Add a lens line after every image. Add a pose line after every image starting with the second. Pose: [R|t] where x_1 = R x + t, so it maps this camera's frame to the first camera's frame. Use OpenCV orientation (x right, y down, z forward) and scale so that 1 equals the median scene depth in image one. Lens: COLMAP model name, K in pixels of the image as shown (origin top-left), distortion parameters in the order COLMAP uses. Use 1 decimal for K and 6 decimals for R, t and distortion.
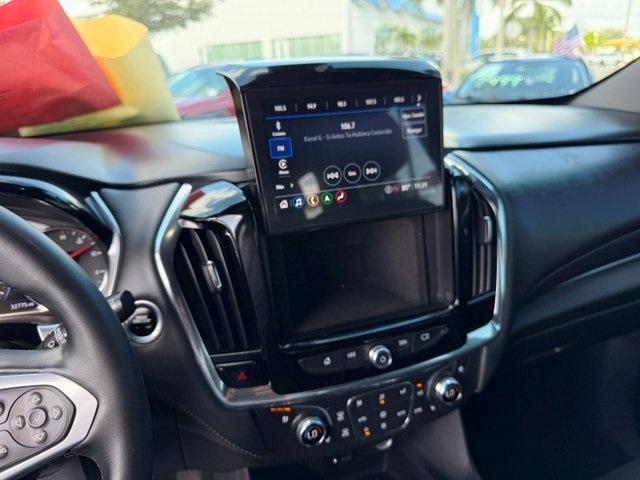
lens RADIAL K [[452.5, 0, 306.5], [0, 452.5, 241.8], [0, 0, 1]] dist [0.031220, -0.042869]
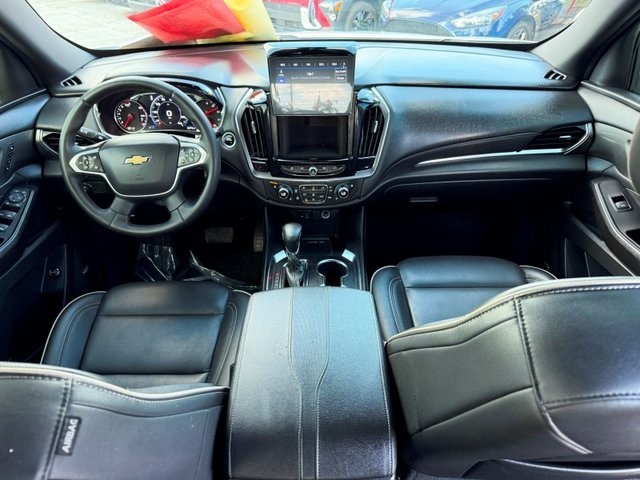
lens RADIAL K [[452.5, 0, 316.9], [0, 452.5, 241.2], [0, 0, 1]] dist [0.031220, -0.042869]
pose [[0.942294, 0.217717, -0.254324, 0.899769], [-0.142012, 0.947868, 0.285269, -0.096567], [0.303174, -0.232690, 0.924089, -1.405068]]
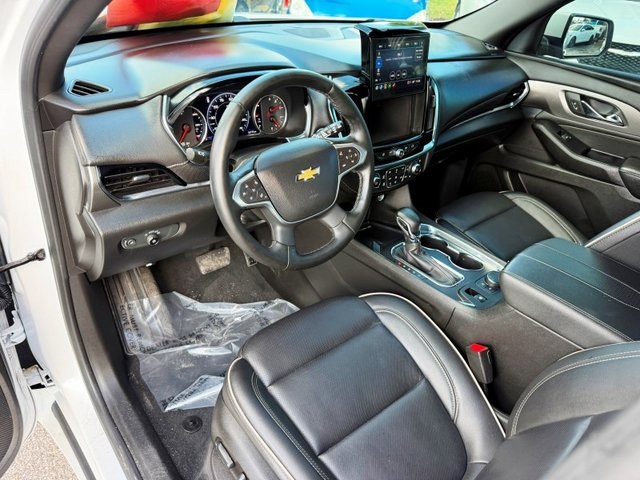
lens RADIAL K [[452.5, 0, 308.3], [0, 452.5, 246.2], [0, 0, 1]] dist [0.031220, -0.042869]
pose [[0.929048, -0.083156, 0.360493, -1.249369], [-0.019331, 0.962169, 0.271765, 0.075584], [-0.369454, -0.259451, 0.892294, -1.186299]]
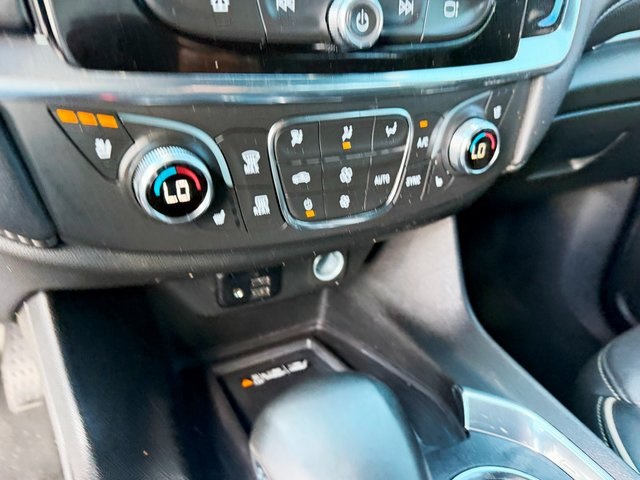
lens RADIAL K [[452.5, 0, 317.1], [0, 452.5, 241.1], [0, 0, 1]] dist [0.031220, -0.042869]
pose [[0.981441, 0.034169, 0.188695, 0.057744], [-0.070609, 0.979256, 0.189924, 0.369365], [-0.178291, -0.199723, 0.963495, 0.568210]]
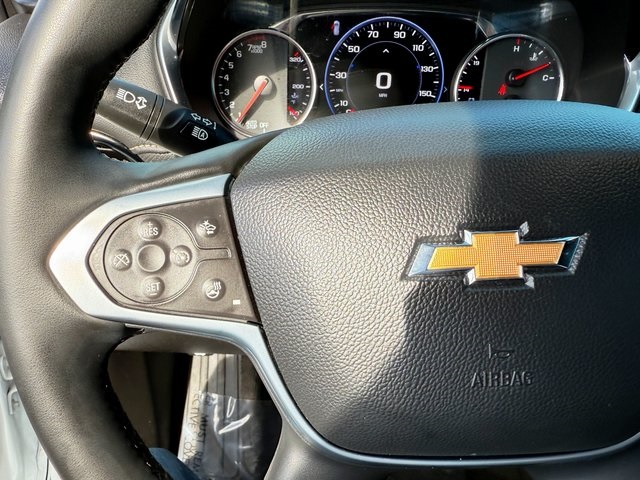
lens RADIAL K [[452.5, 0, 299.6], [0, 452.5, 245.5], [0, 0, 1]] dist [0.031220, -0.042869]
pose [[0.934932, 0.218750, -0.279376, -0.623986], [-0.168865, 0.966782, 0.191879, 0.240012], [0.312069, -0.132217, 0.940814, 0.117826]]
